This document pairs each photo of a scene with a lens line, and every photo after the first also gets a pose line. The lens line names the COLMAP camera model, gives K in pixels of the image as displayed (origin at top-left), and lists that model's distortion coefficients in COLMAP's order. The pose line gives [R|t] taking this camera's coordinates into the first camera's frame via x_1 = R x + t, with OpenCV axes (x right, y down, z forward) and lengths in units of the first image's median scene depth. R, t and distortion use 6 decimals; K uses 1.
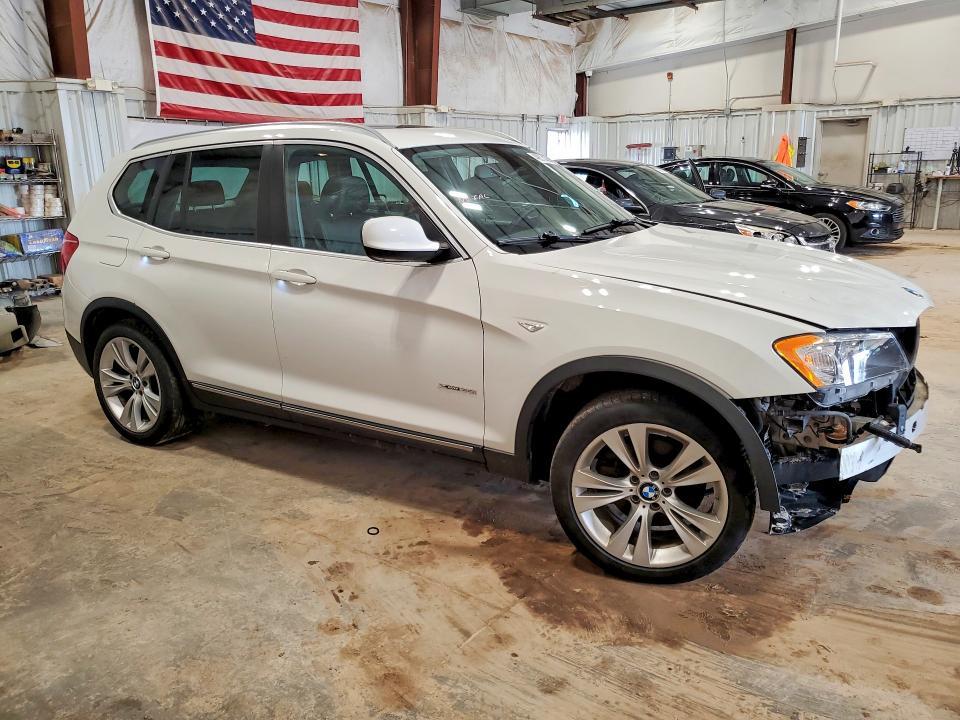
lens RADIAL K [[758.8, 0, 480.0], [0, 758.8, 360.0], [0, 0, 1]] dist [0.008492, 0.005137]
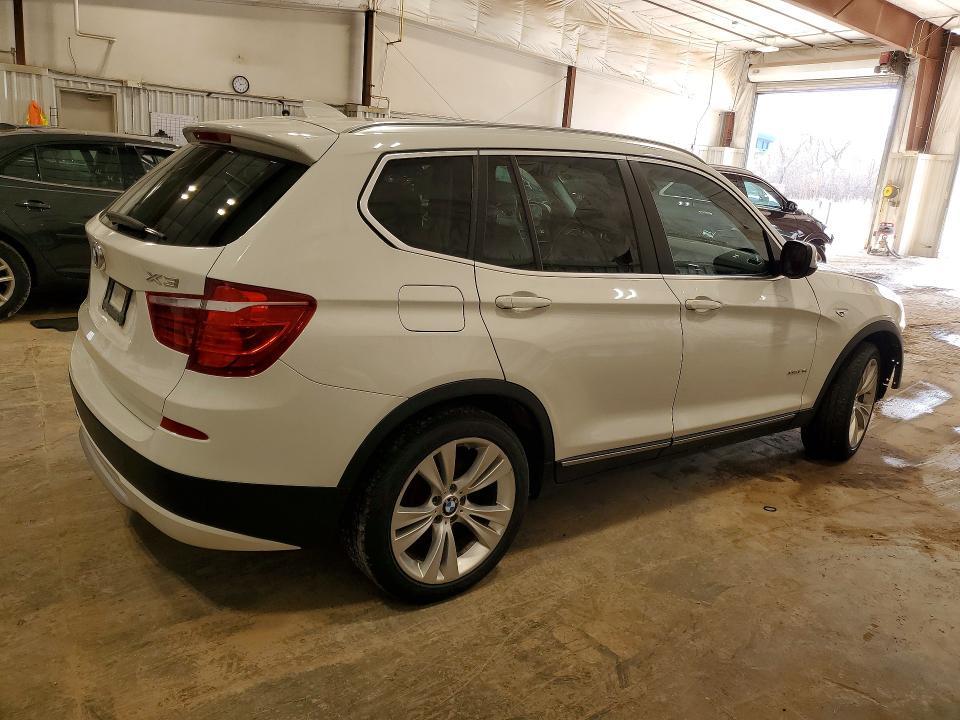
lens RADIAL K [[777.0, 0, 480.0], [0, 777.0, 360.0], [0, 0, 1]] dist [0.035928, 0.001977]
pose [[0.336365, -0.186660, 0.923047, -1.156103], [0.152669, 0.978002, 0.142139, -0.202812], [-0.929274, 0.093110, 0.357463, 0.818402]]
